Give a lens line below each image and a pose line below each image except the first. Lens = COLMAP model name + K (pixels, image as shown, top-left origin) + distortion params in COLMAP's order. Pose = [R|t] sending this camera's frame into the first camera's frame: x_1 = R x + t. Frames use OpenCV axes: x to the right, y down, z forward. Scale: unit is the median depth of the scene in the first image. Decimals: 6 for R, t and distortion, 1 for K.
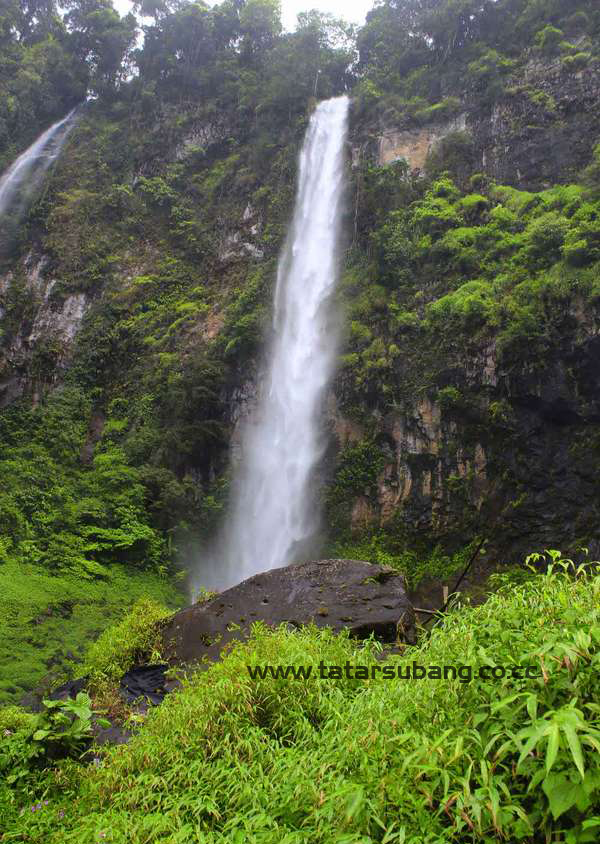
lens RADIAL K [[850.5, 0, 299.0], [0, 850.5, 441.0], [0, 0, 1]] dist [-0.143531, 0.170534]
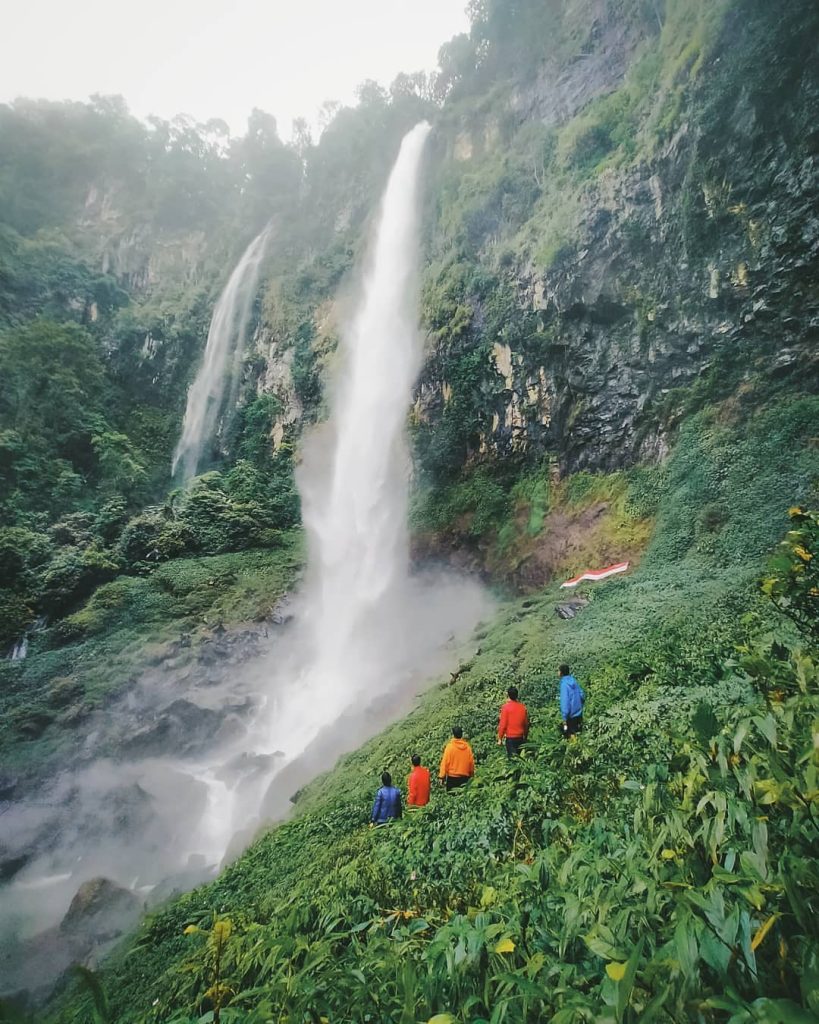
lens RADIAL K [[497.9, 0, 408.6], [0, 497.9, 489.7], [0, 0, 1]] dist [0.002246, -0.011387]
pose [[0.933166, -0.195857, -0.301399, 0.169749], [0.227142, 0.971185, 0.072154, 0.055359], [0.278583, -0.135792, 0.950764, 0.260185]]
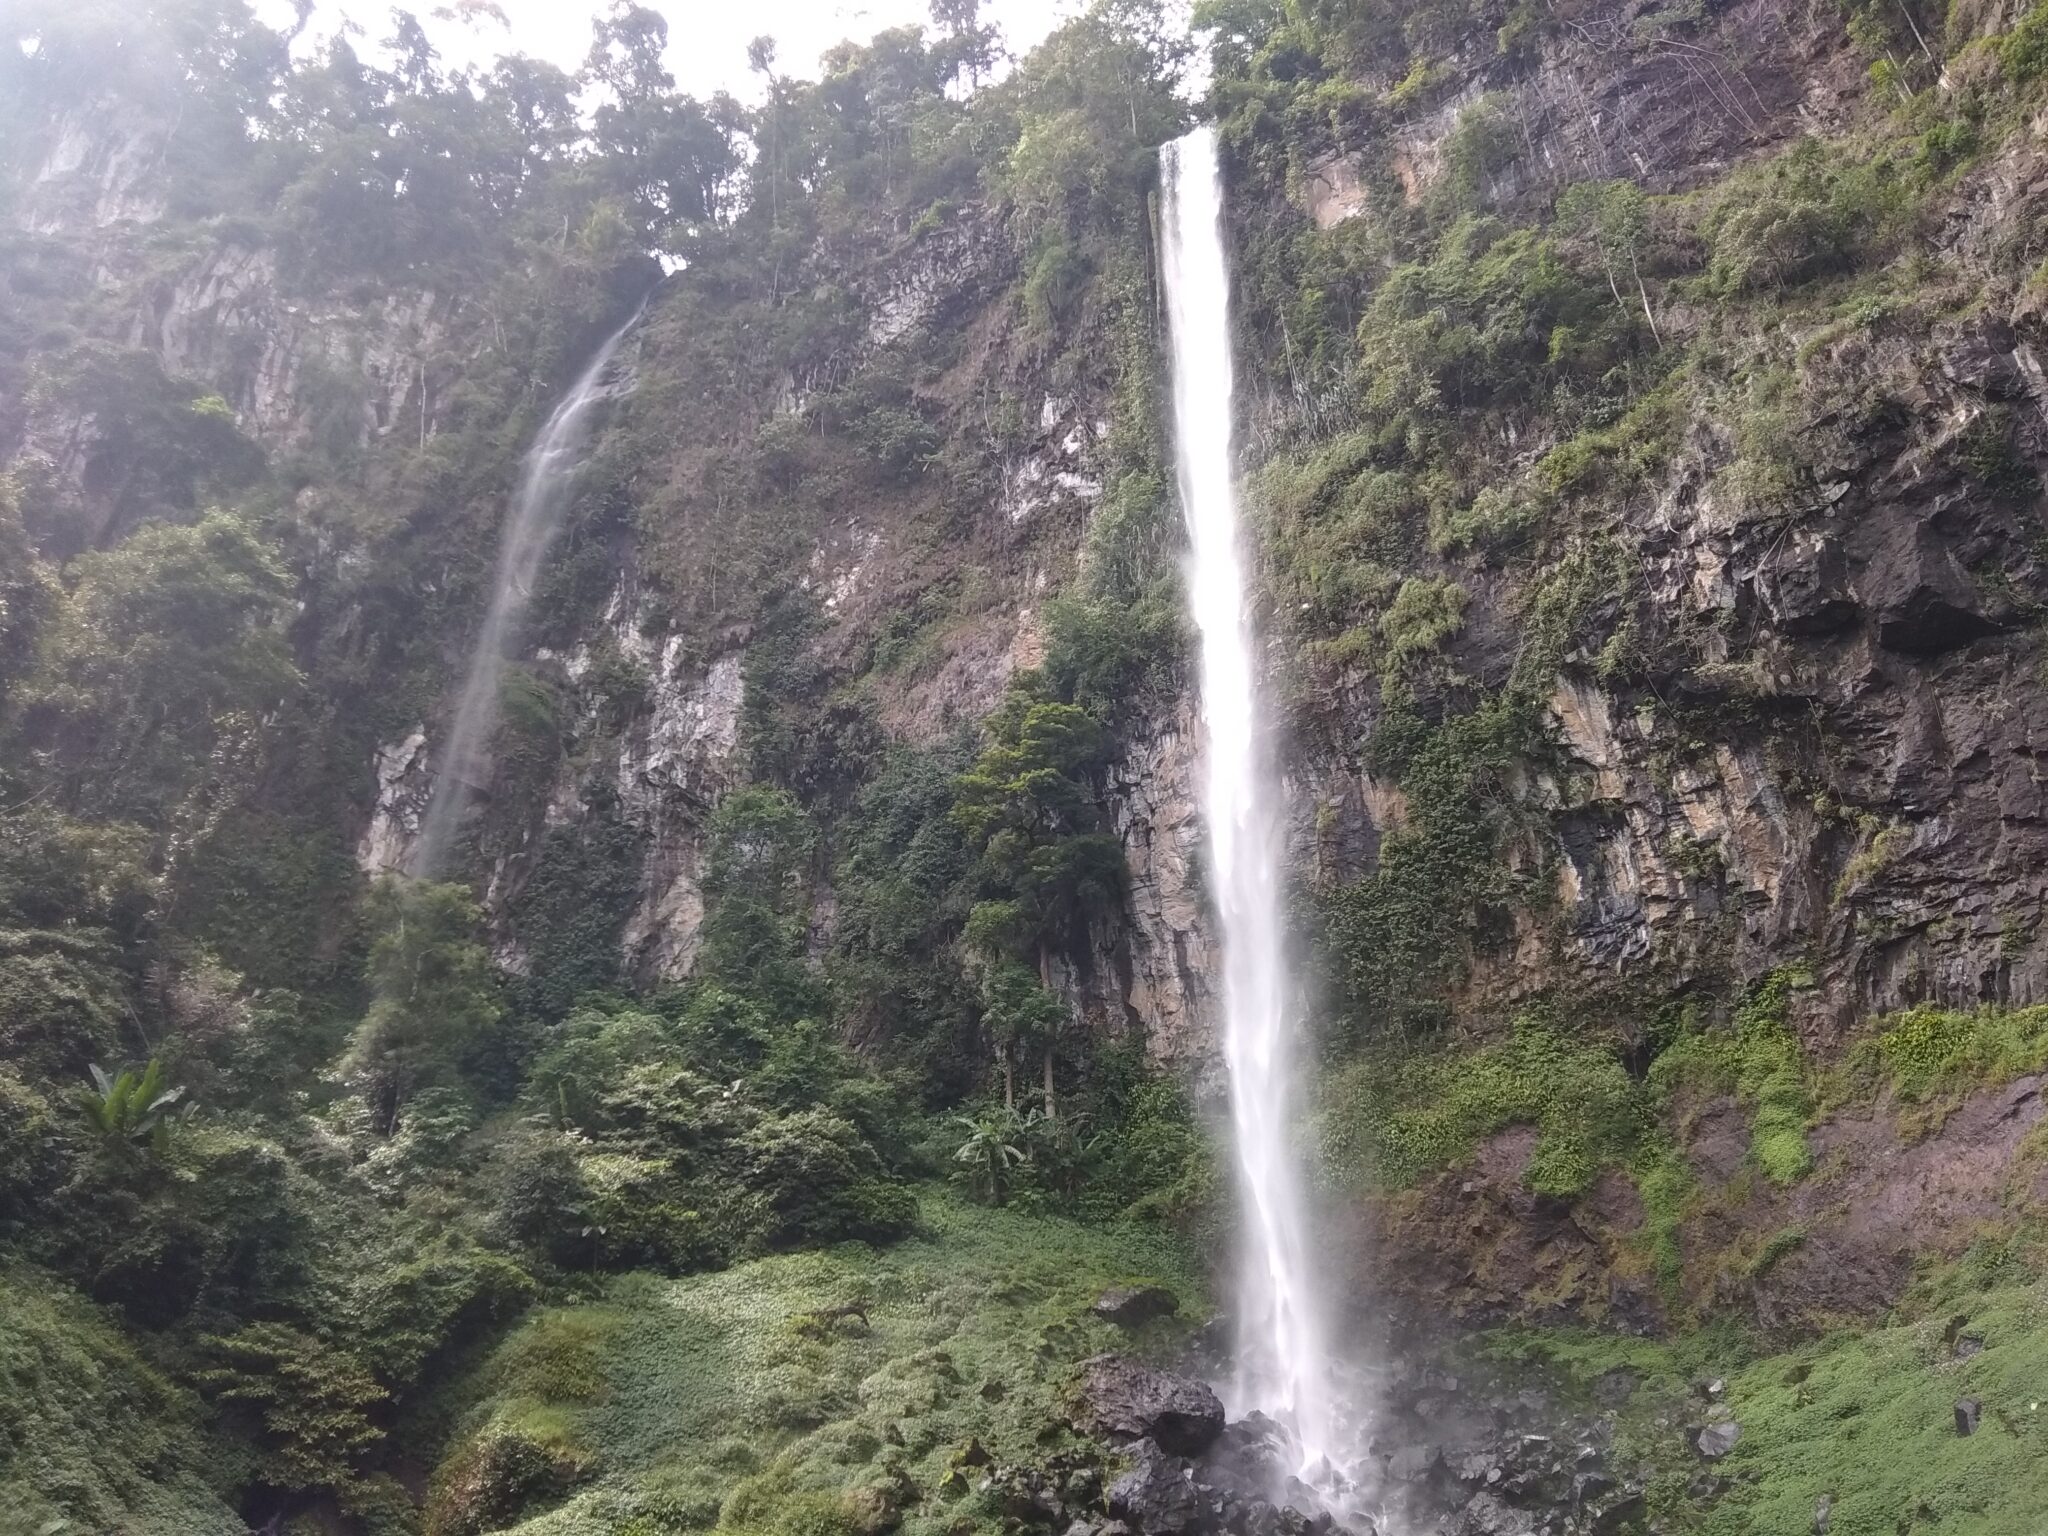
lens RADIAL K [[1656.2, 0, 1024.3], [0, 1656.2, 749.4], [0, 0, 1]] dist [0.120926, -0.218462]
pose [[0.976477, -0.203600, -0.070988, -0.055149], [0.193987, 0.973261, -0.123013, 0.030914], [0.094135, 0.106349, 0.989863, 0.108224]]
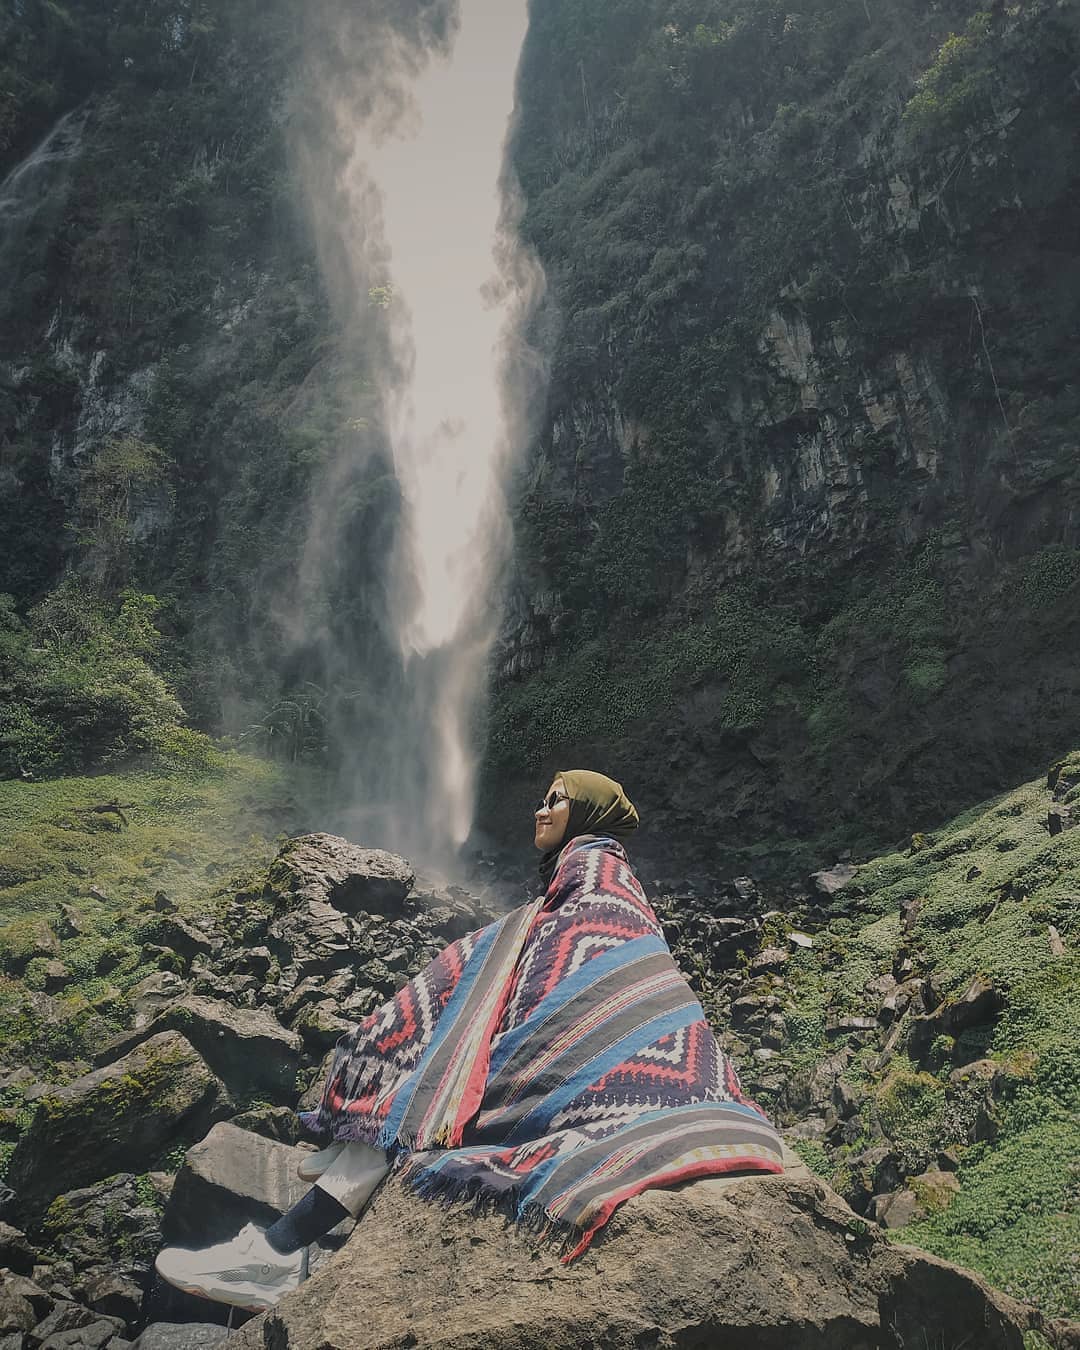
lens RADIAL K [[1131.4, 0, 537.2], [0, 1131.4, 695.4], [0, 0, 1]] dist [0.051567, -0.099371]
pose [[0.983363, -0.176948, -0.041063, -0.001797], [0.176832, 0.984220, -0.006483, 0.129128], [0.041562, -0.000887, 0.999136, 0.266428]]
